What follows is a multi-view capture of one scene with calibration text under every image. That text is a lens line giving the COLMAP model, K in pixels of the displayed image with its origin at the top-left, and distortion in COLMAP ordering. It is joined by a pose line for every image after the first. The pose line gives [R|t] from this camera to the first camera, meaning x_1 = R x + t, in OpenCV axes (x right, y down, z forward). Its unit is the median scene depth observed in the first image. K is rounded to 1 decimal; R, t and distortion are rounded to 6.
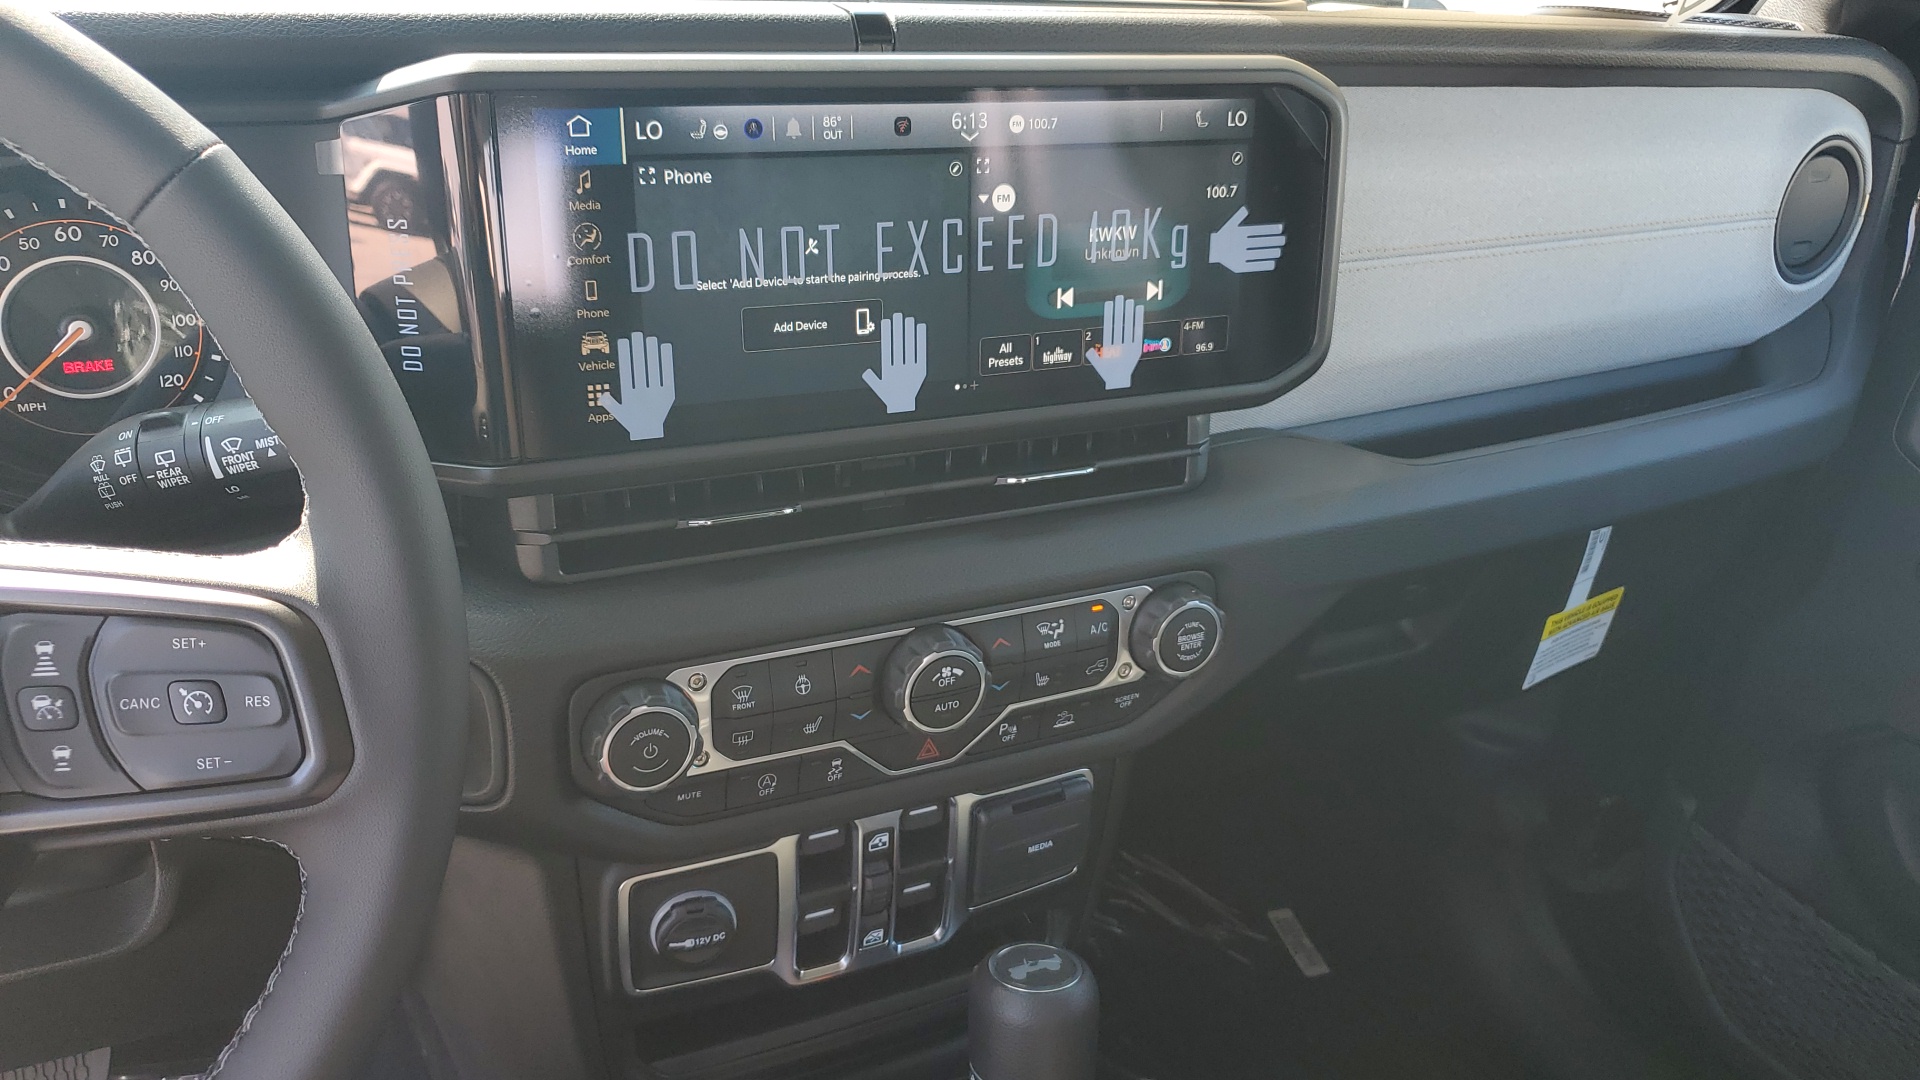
lens RADIAL K [[1518.1, 0, 931.6], [0, 1518.1, 543.5], [0, 0, 1]] dist [0.022214, -0.010003]
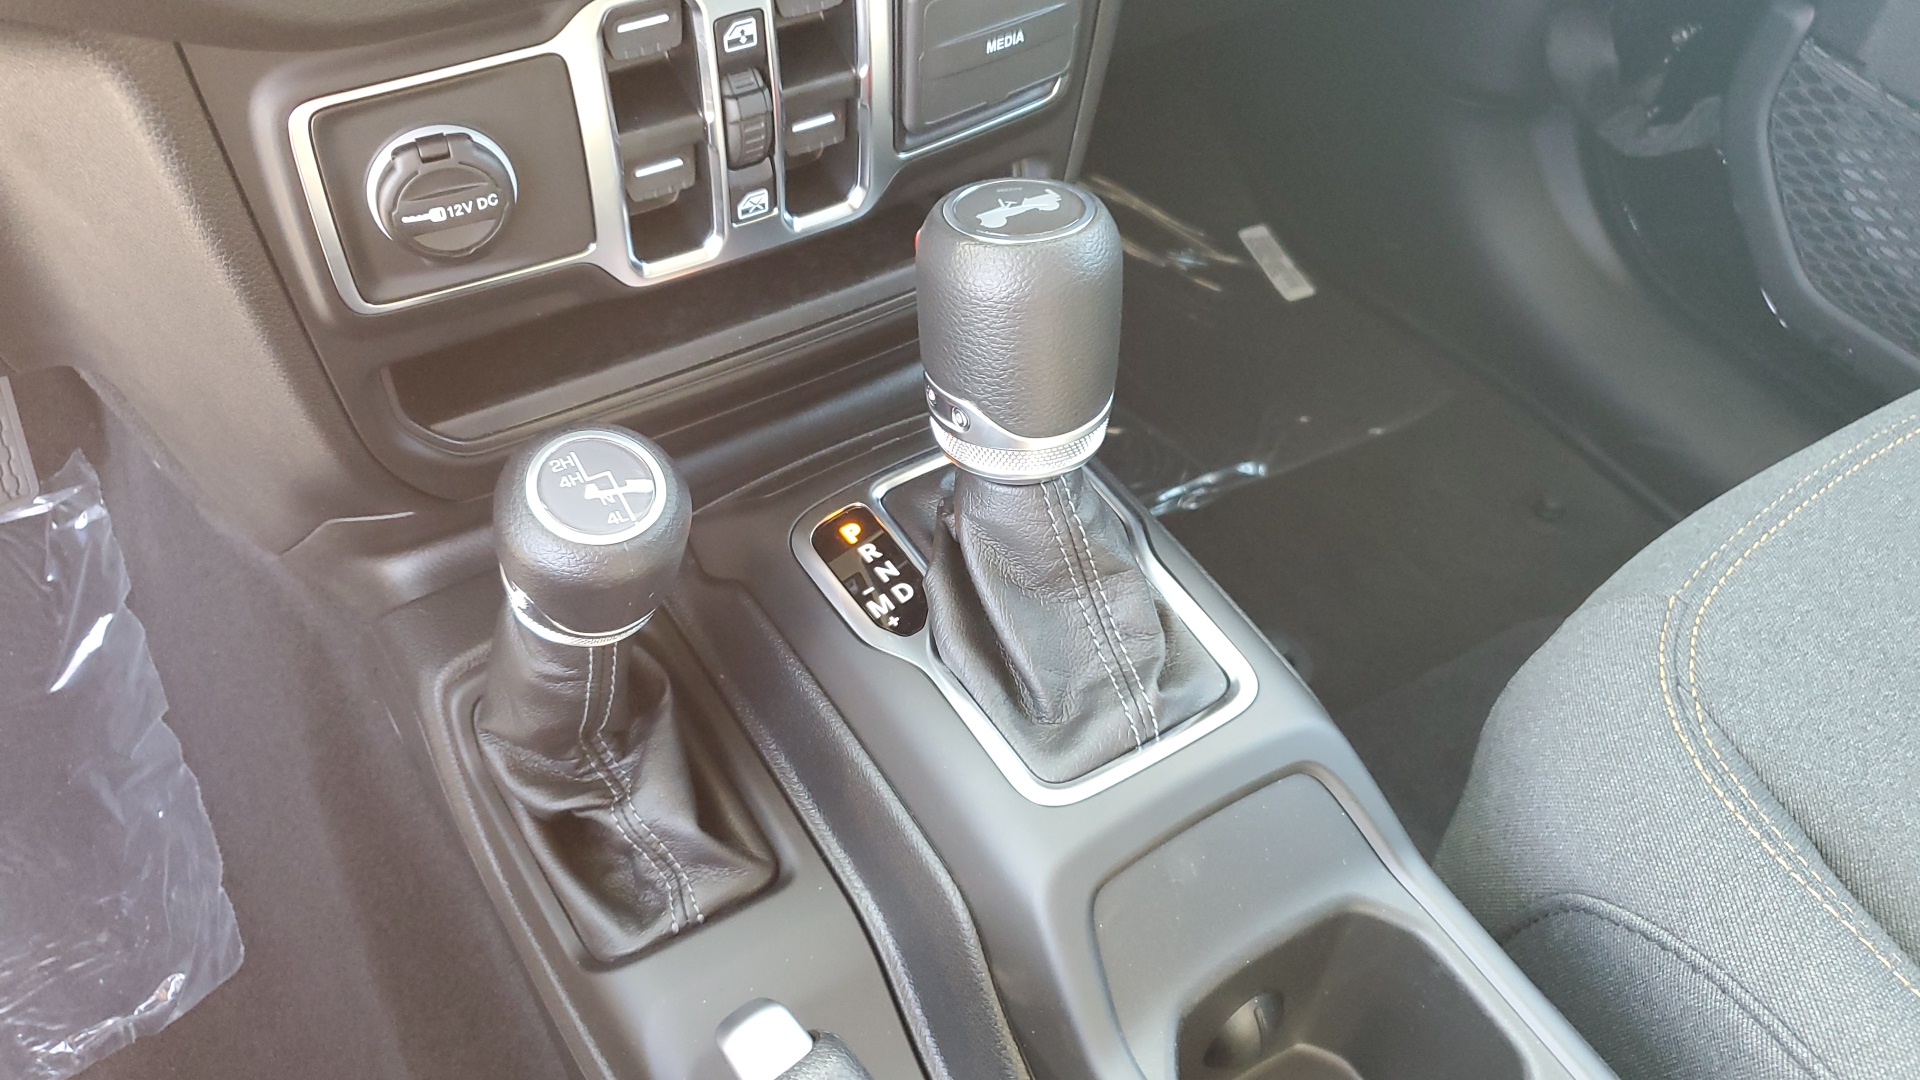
lens RADIAL K [[1492.2, 0, 930.2], [0, 1492.2, 515.2], [0, 0, 1]] dist [0.072192, -0.111512]
pose [[0.994567, -0.092910, 0.046952, -0.007048], [0.070224, 0.931748, 0.356251, 0.191624], [-0.076847, -0.351018, 0.933210, 0.434347]]
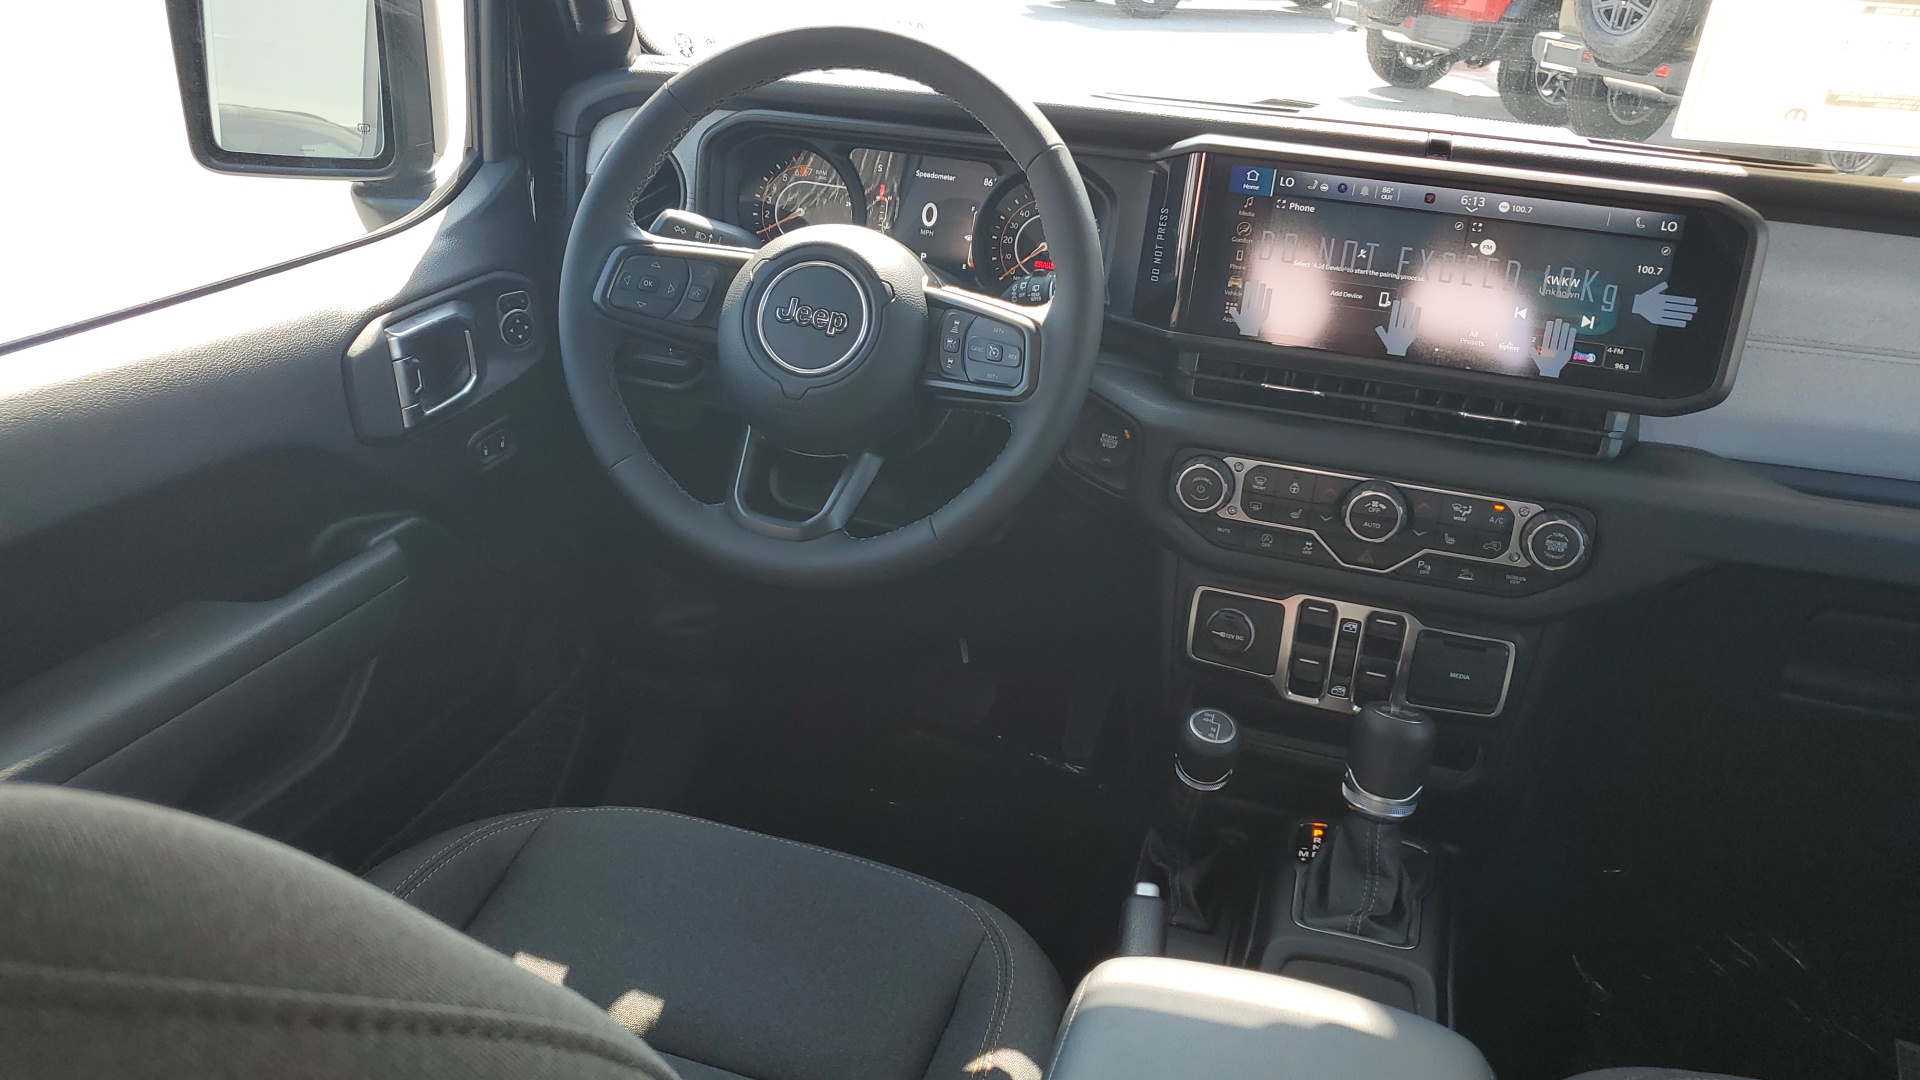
lens RADIAL K [[1517.9, 0, 960.0], [0, 1517.9, 540.0], [0, 0, 1]] dist [0.197259, -0.441593]
pose [[0.740137, 0.251167, -0.623789, 0.769034], [-0.315733, 0.948819, 0.007417, 0.261484], [0.593726, 0.191461, 0.781558, -0.664143]]
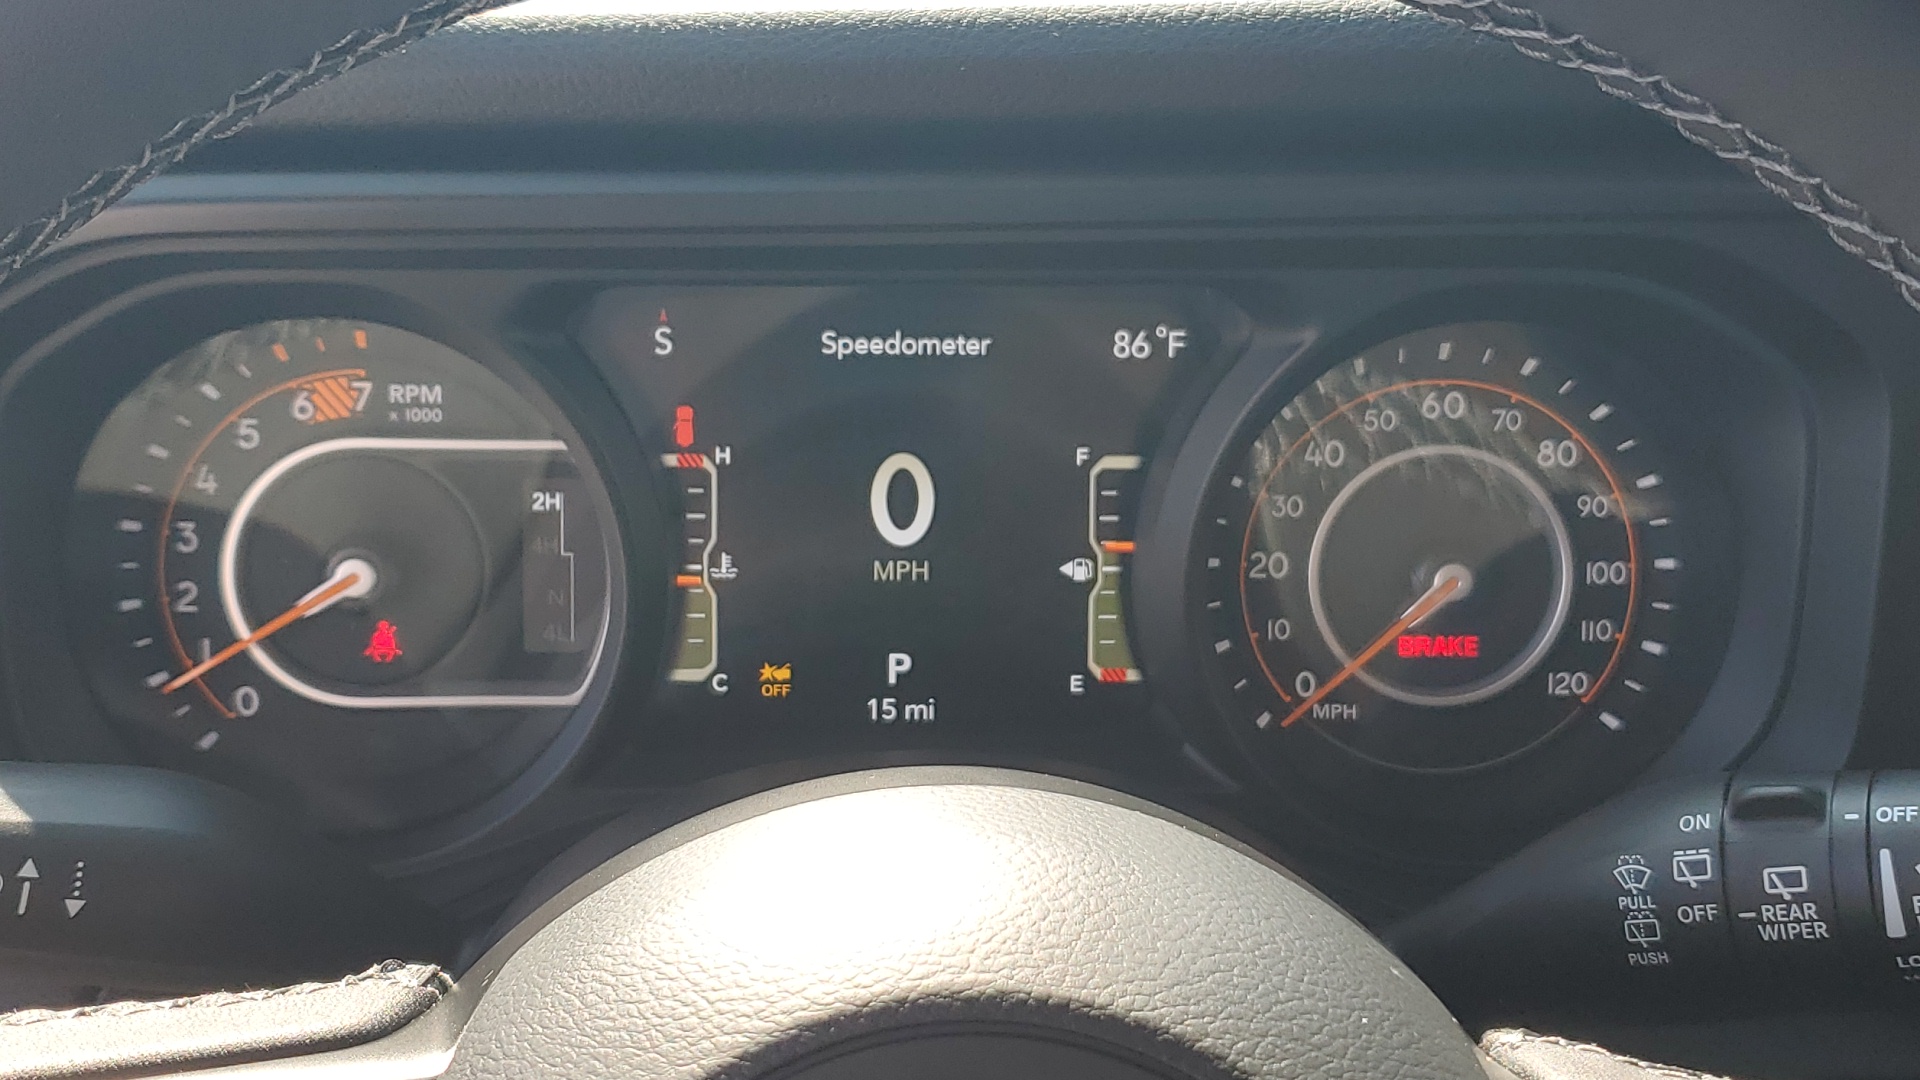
lens RADIAL K [[2416.9, 0, 960.0], [0, 2416.9, 540.0], [0, 0, 1]] dist [0.325801, -1.500345]
pose [[0.915768, 0.079934, -0.393674, -0.341292], [-0.133591, 0.984824, -0.110795, -0.031643], [0.378843, 0.154054, 0.912549, 0.129759]]
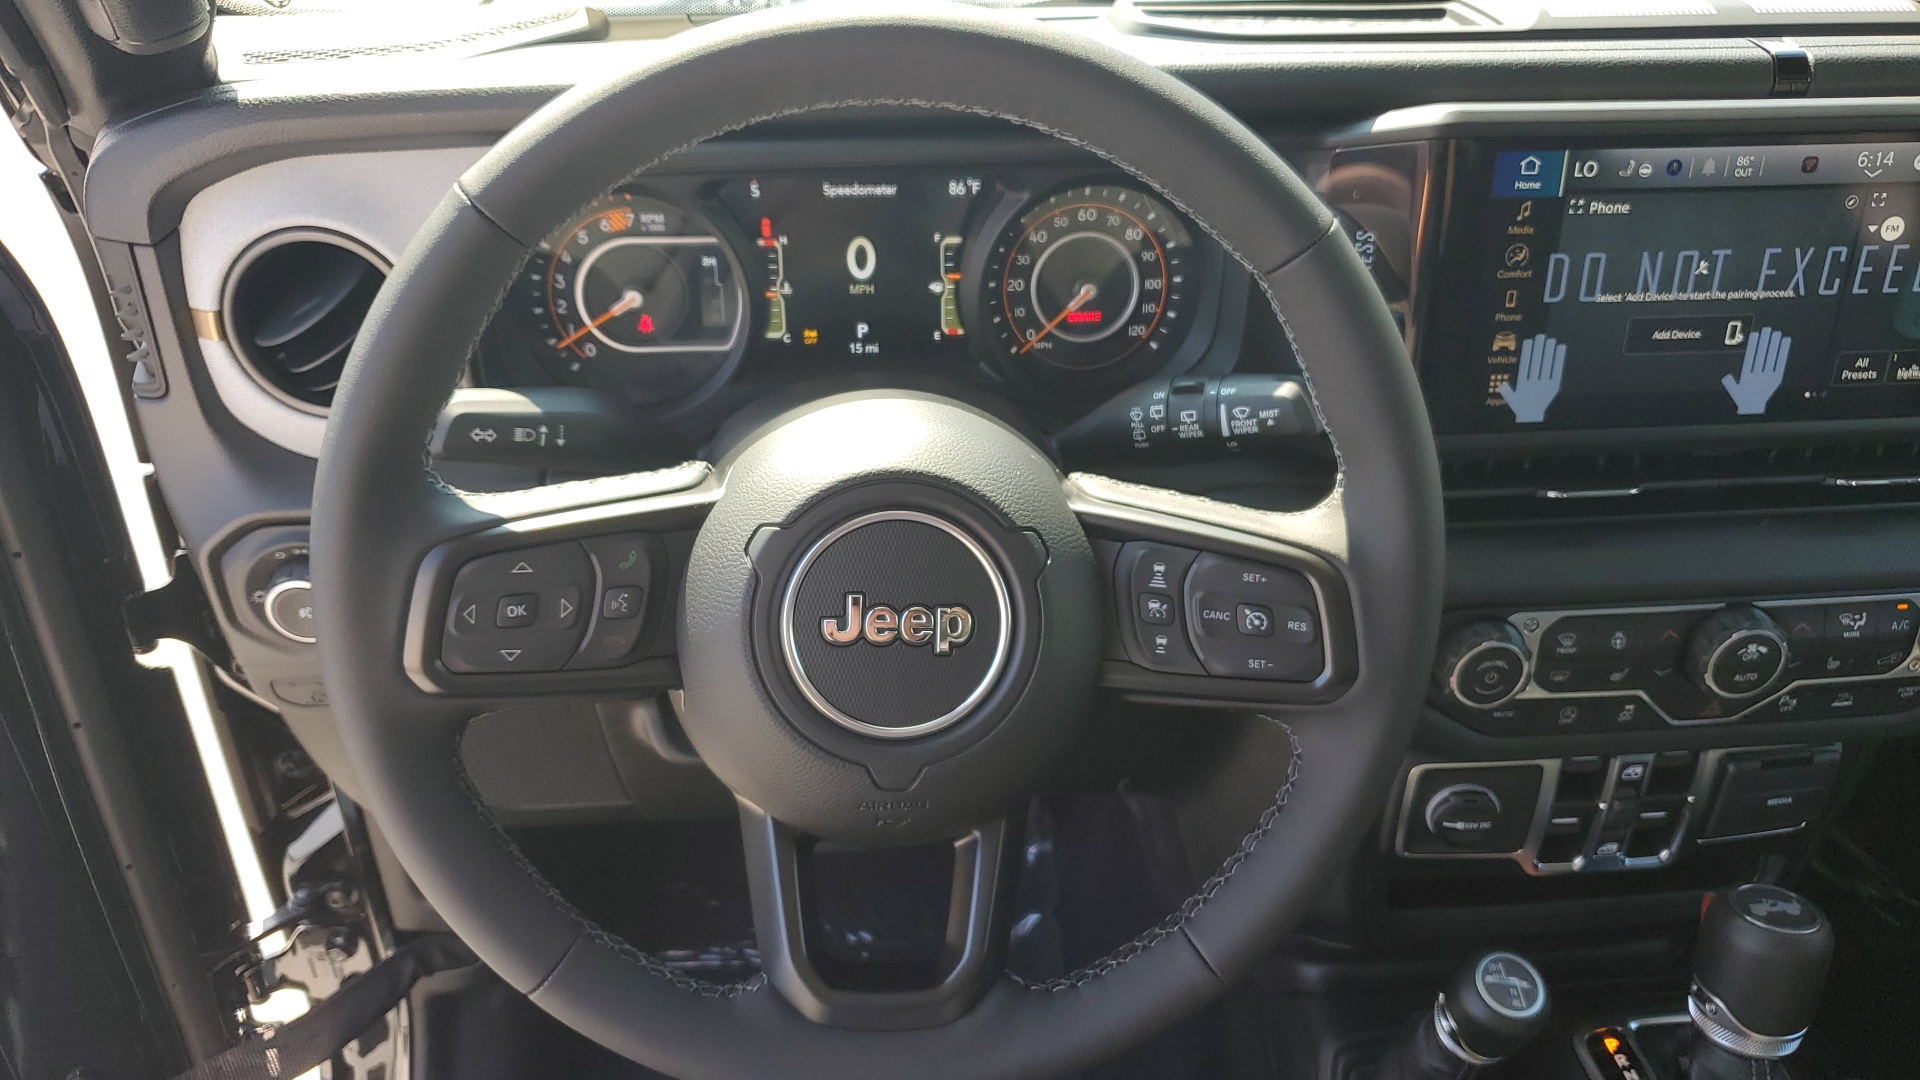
lens RADIAL K [[1479.8, 0, 960.0], [0, 1479.8, 540.0], [0, 0, 1]] dist [0.002700, 0.003081]
pose [[0.933118, 0.144225, -0.329378, -0.189350], [-0.107436, 0.986018, 0.127383, -0.071110], [0.343144, -0.083476, 0.935566, -0.225458]]
